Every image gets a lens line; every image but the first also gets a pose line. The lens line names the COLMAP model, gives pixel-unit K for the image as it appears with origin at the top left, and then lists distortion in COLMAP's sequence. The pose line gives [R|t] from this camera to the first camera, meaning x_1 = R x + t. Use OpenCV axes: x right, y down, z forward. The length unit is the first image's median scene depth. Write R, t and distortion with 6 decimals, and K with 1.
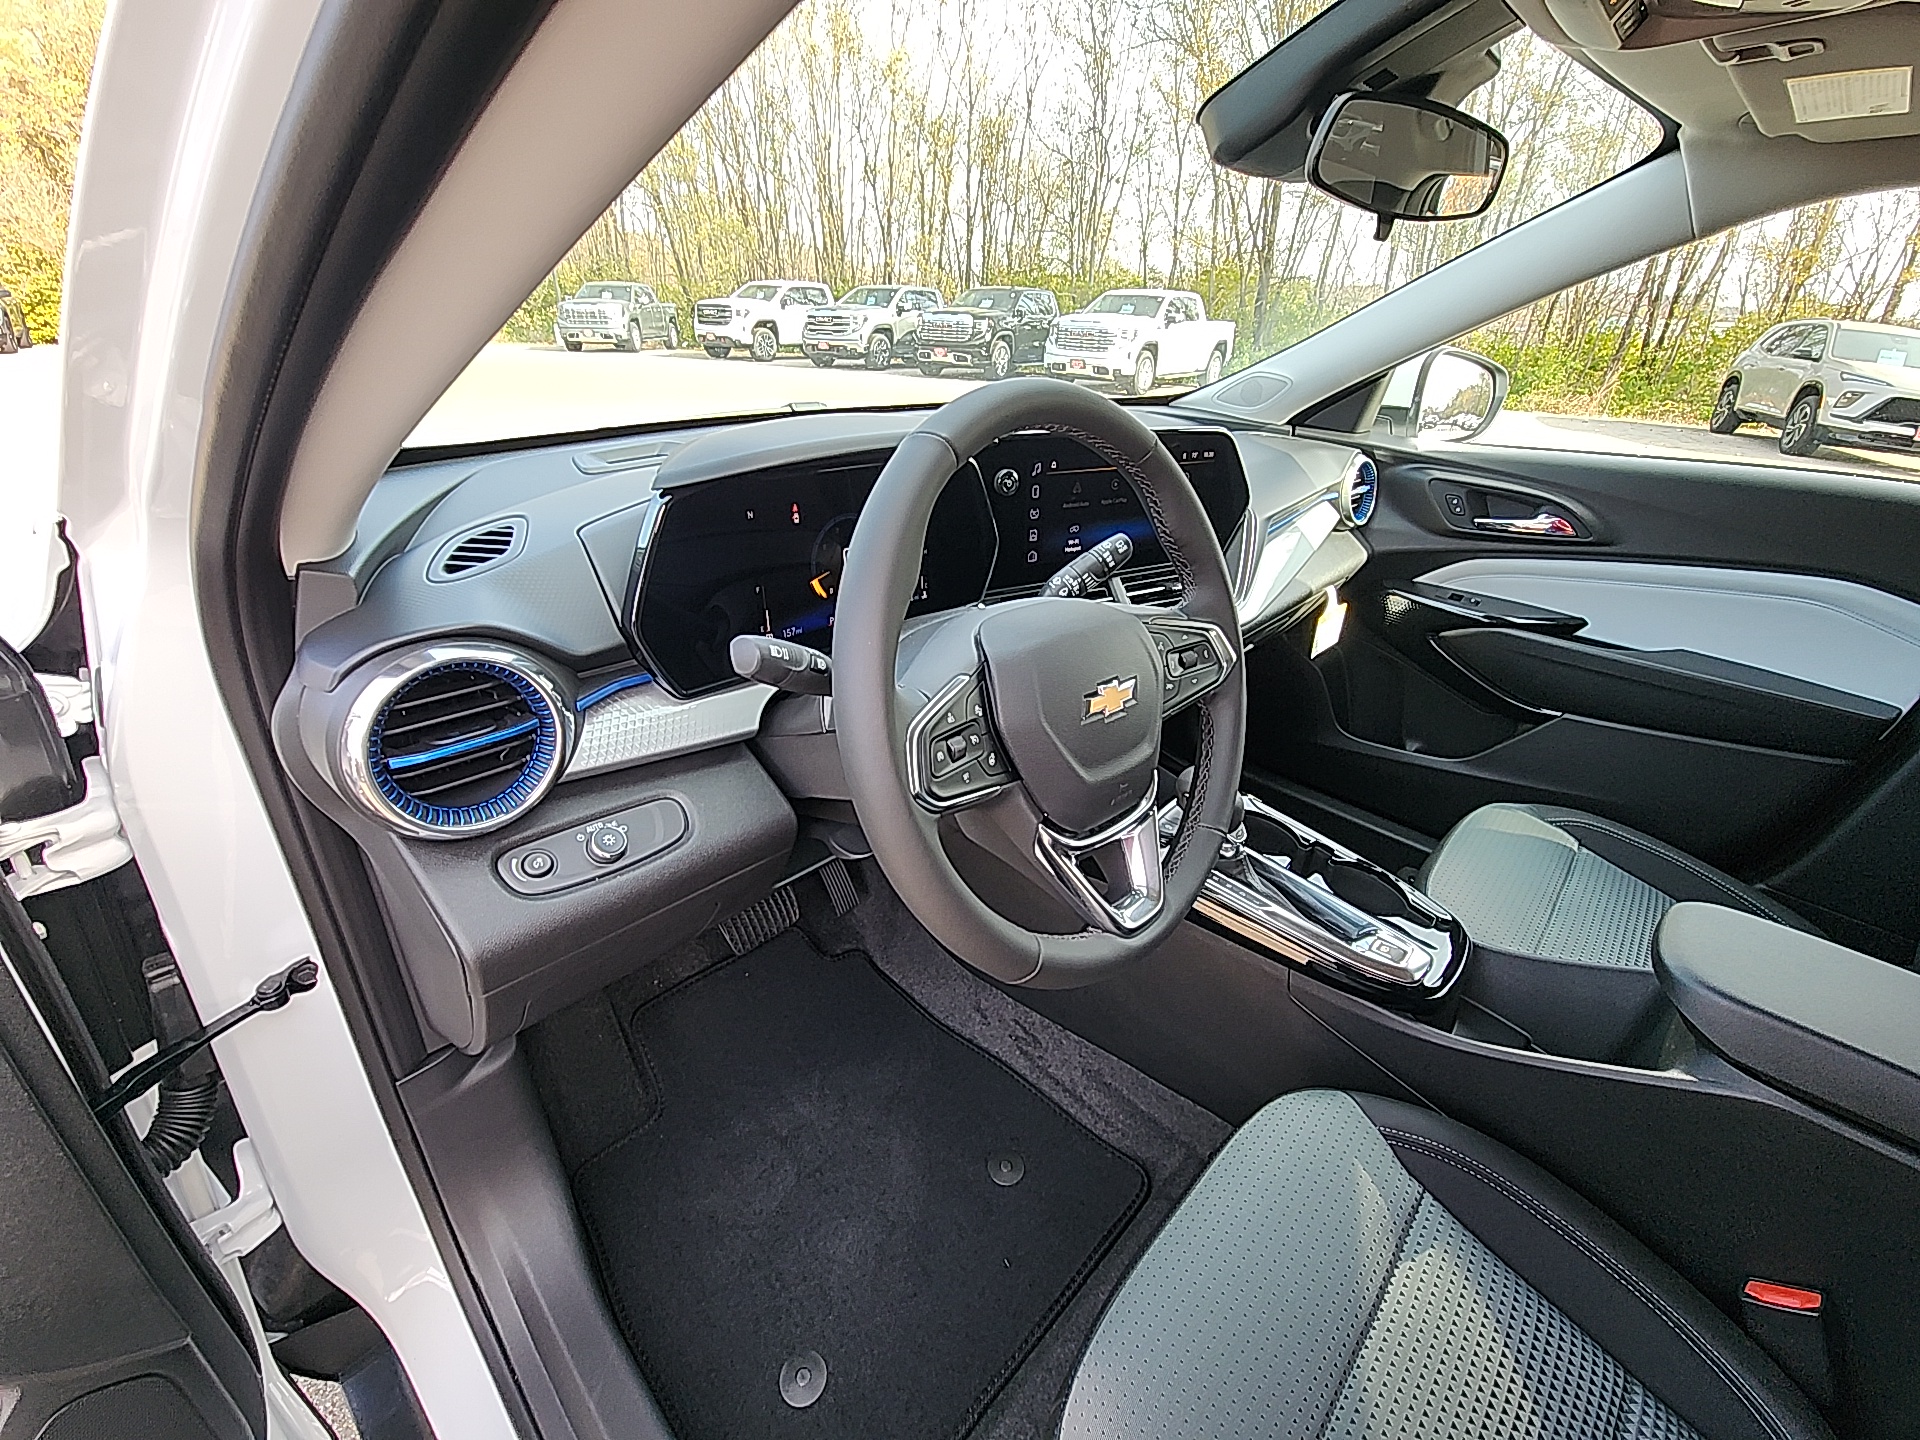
lens RADIAL K [[764.9, 0, 953.7], [0, 764.9, 699.3], [0, 0, 1]] dist [0.020541, -0.013855]
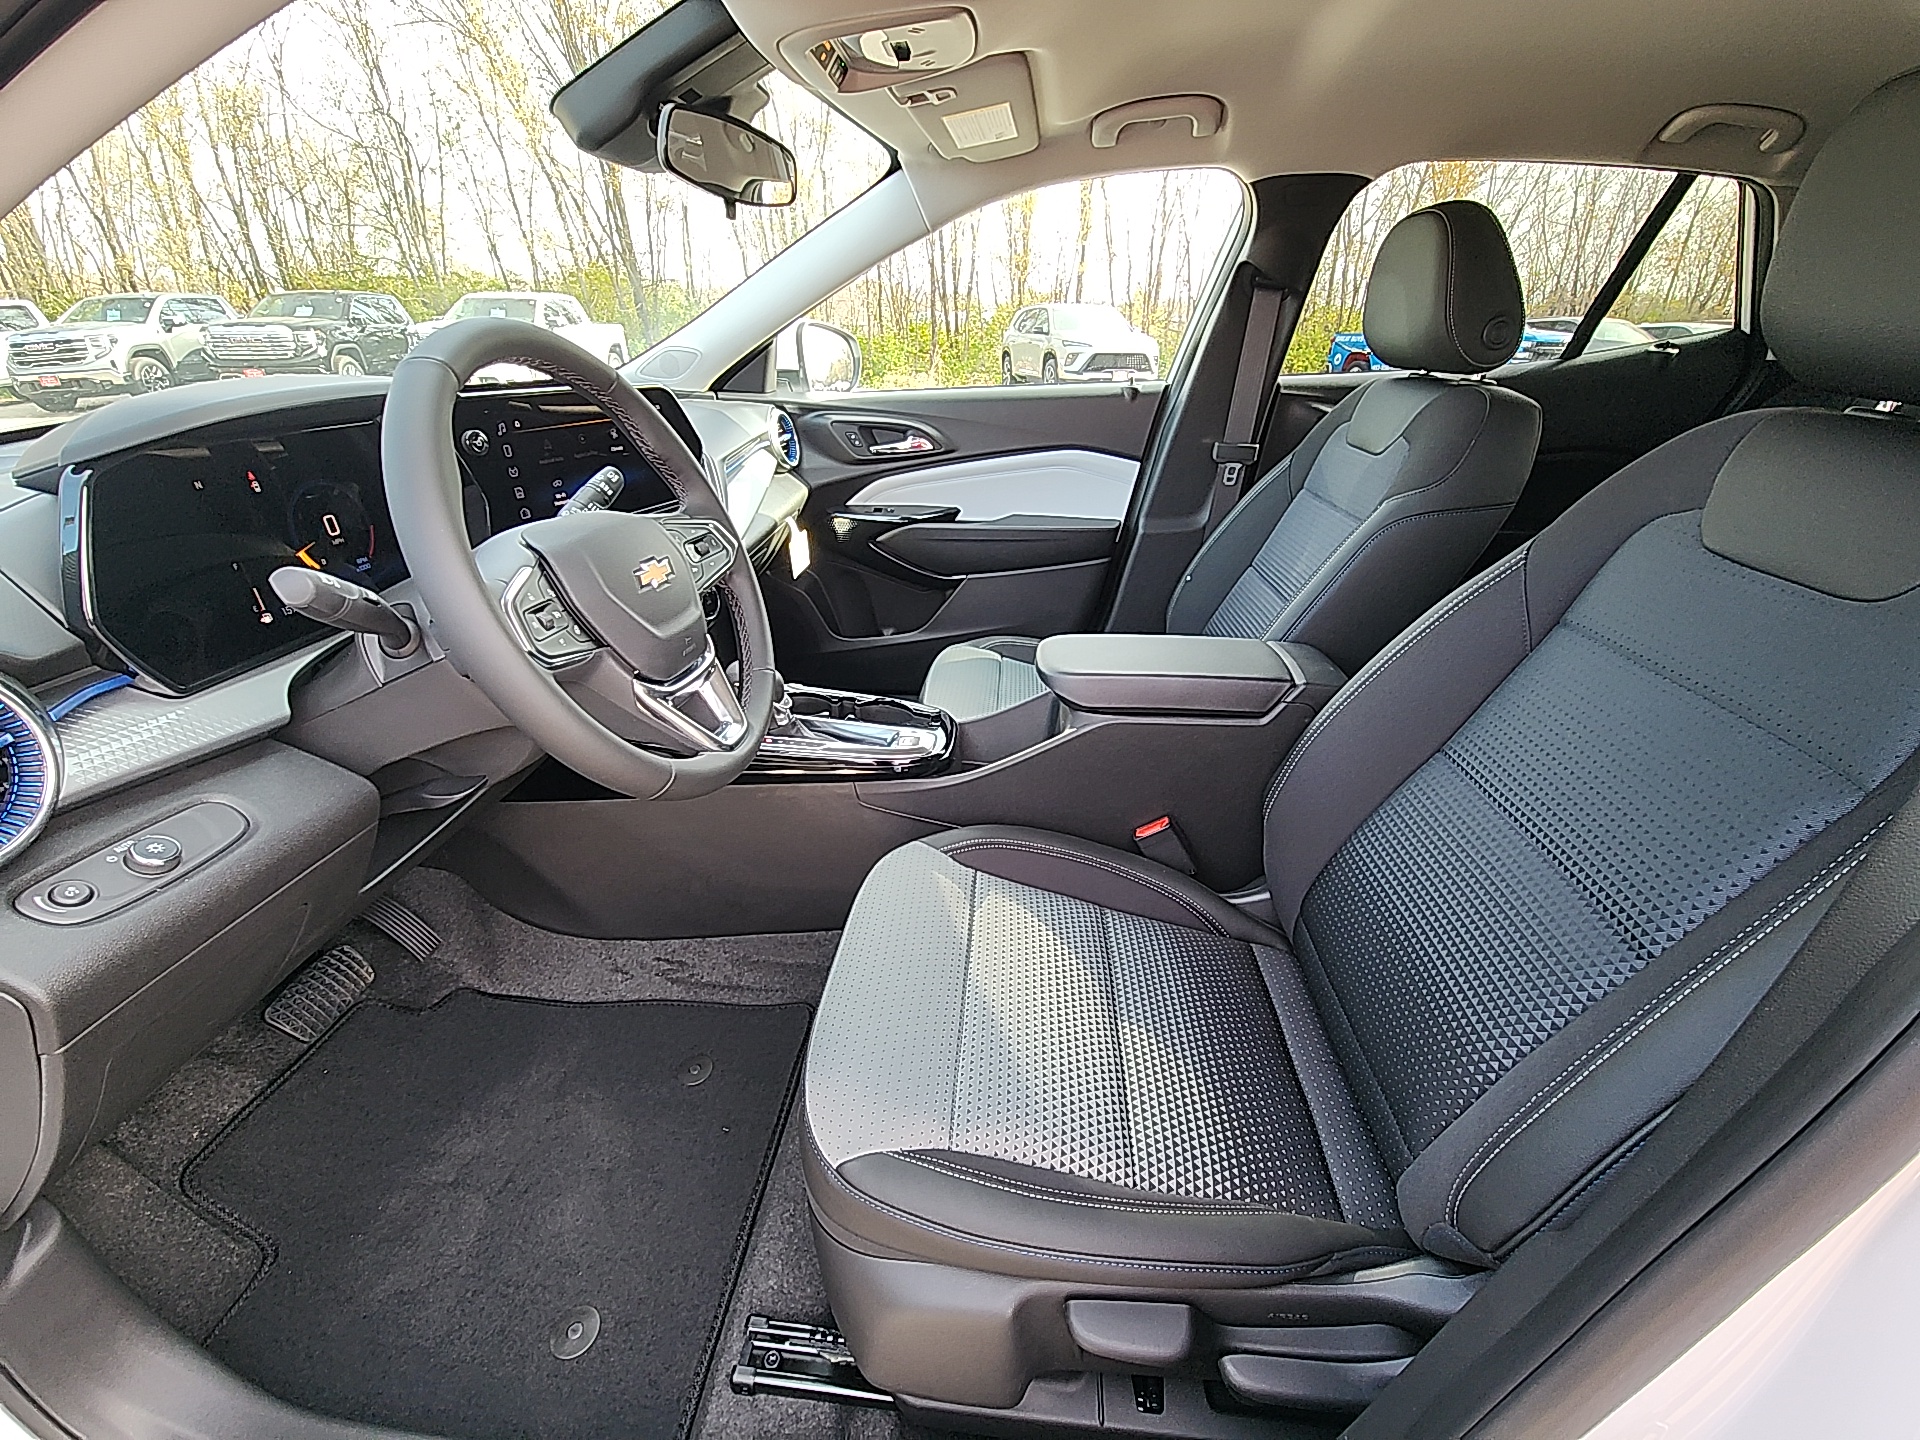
lens RADIAL K [[768.9, 0, 952.6], [0, 768.9, 698.6], [0, 0, 1]] dist [0.002439, -0.000103]
pose [[0.771546, -0.307565, 0.556885, -0.069625], [0.310360, 0.946104, 0.092536, 0.086840], [-0.555332, 0.101439, 0.825419, -0.107556]]
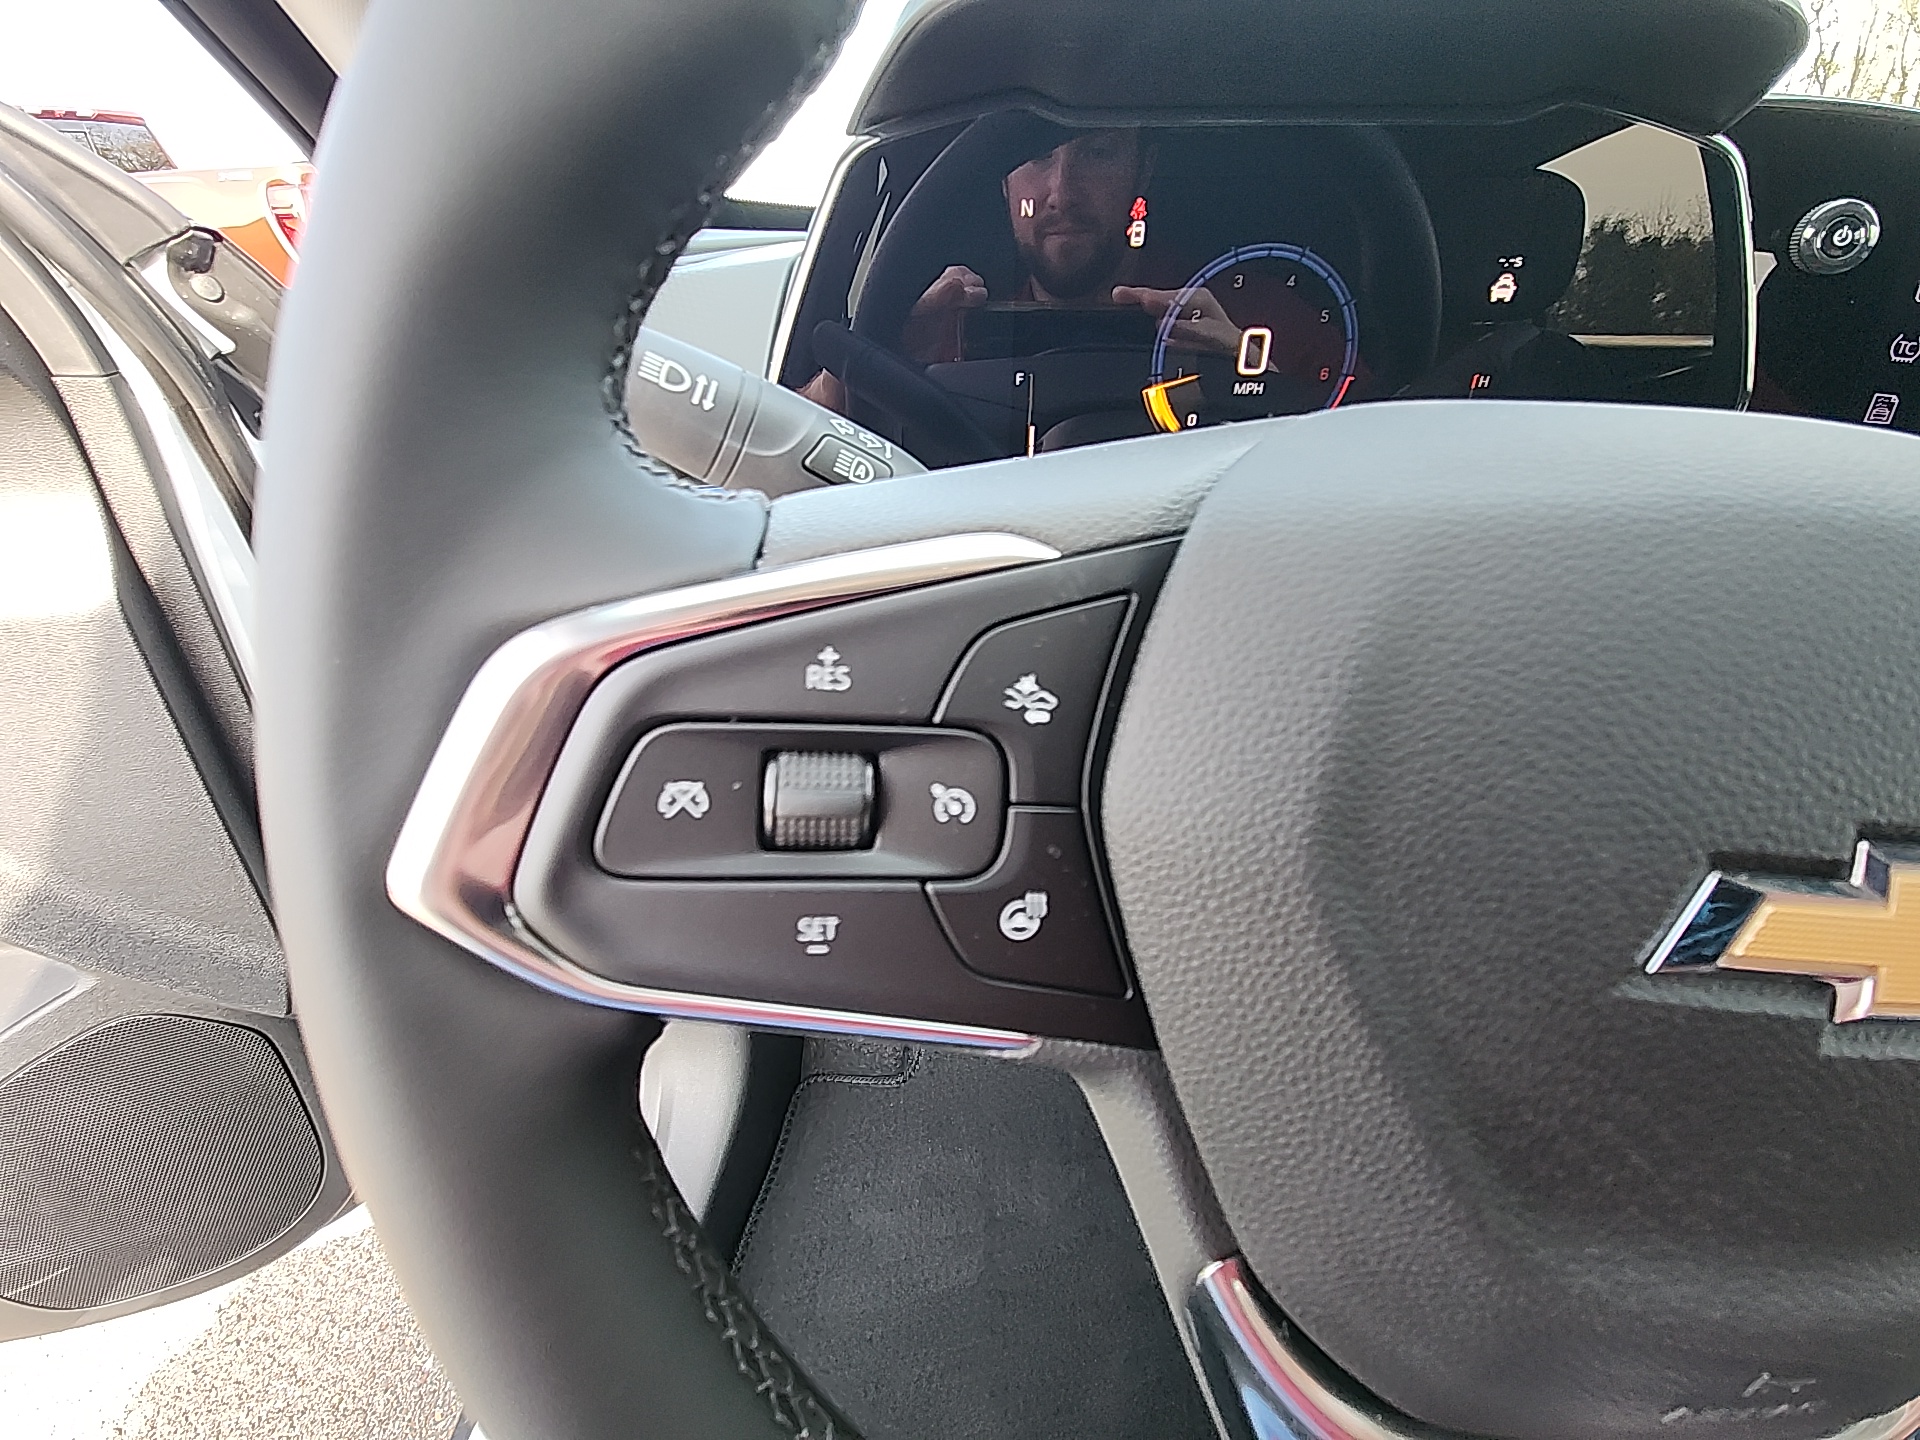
lens RADIAL K [[772.7, 0, 952.7], [0, 772.7, 701.7], [0, 0, 1]] dist [0.021793, -0.019288]
pose [[0.667714, 0.331315, -0.666625, 0.059453], [-0.305623, 0.938555, 0.160343, -0.004409], [0.678787, 0.096673, 0.727944, 0.277187]]
